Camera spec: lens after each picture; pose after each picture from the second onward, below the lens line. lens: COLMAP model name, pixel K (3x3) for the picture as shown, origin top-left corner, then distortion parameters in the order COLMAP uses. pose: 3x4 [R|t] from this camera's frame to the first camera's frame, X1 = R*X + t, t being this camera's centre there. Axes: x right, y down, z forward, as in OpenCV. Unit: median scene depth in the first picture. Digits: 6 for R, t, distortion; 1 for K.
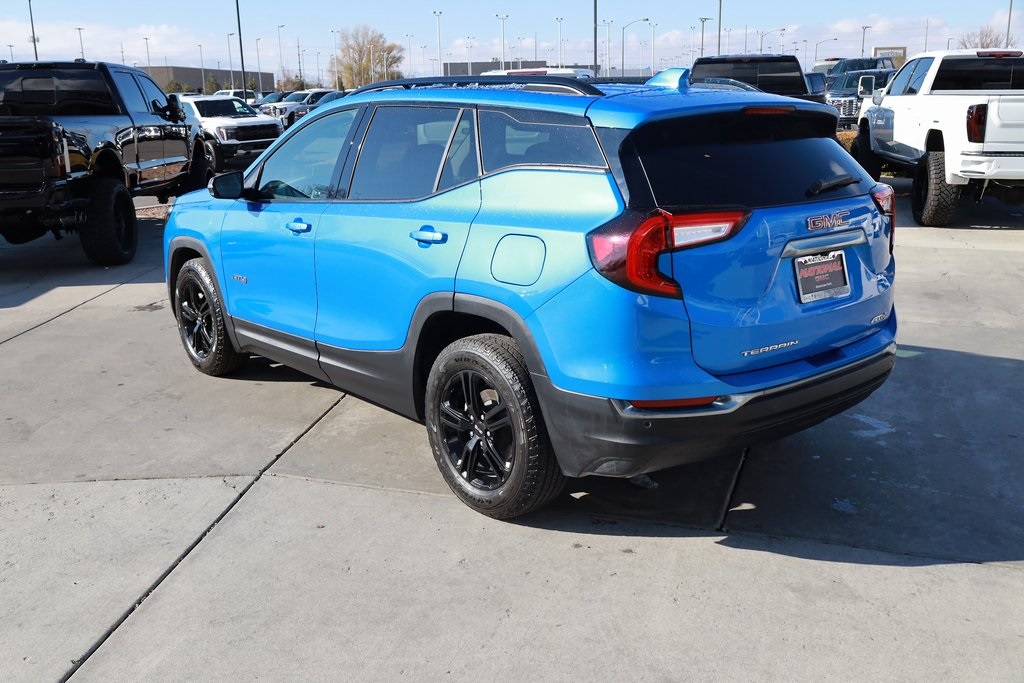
lens RADIAL K [[1003.4, 0, 513.1], [0, 1003.4, 340.2], [0, 0, 1]] dist [-0.012142, 0.000000]
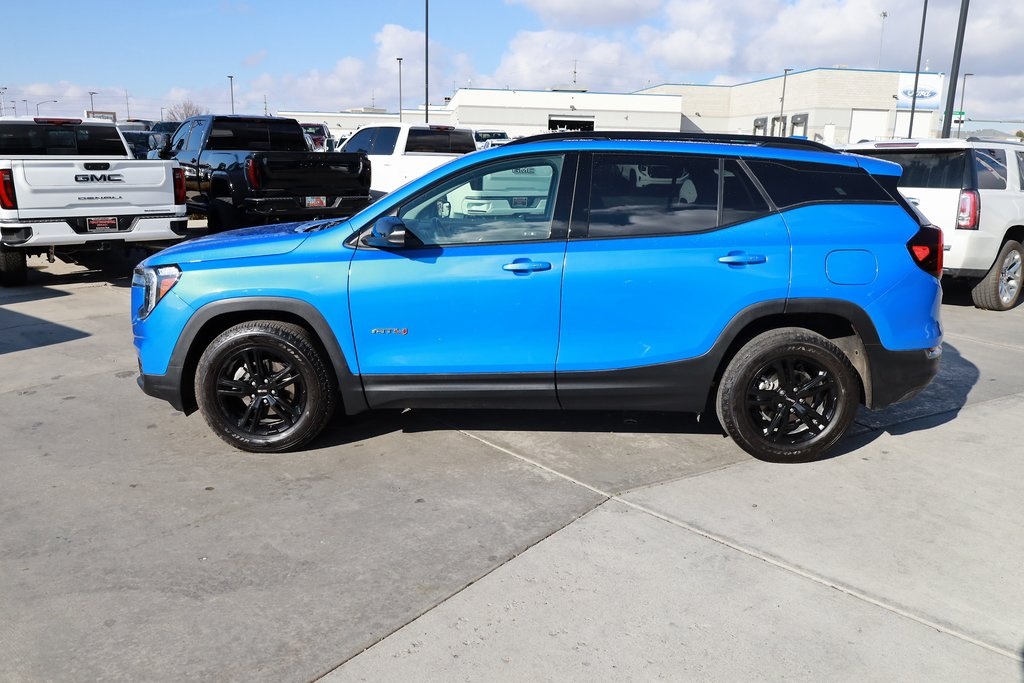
lens RADIAL K [[842.5, 0, 512.5], [0, 842.5, 345.7], [0, 0, 1]] dist [-0.034387, -0.000581]
pose [[0.615463, -0.141648, 0.775333, -0.458105], [0.154544, 0.986310, 0.057515, -0.042428], [-0.772866, 0.084424, 0.628929, 0.237250]]
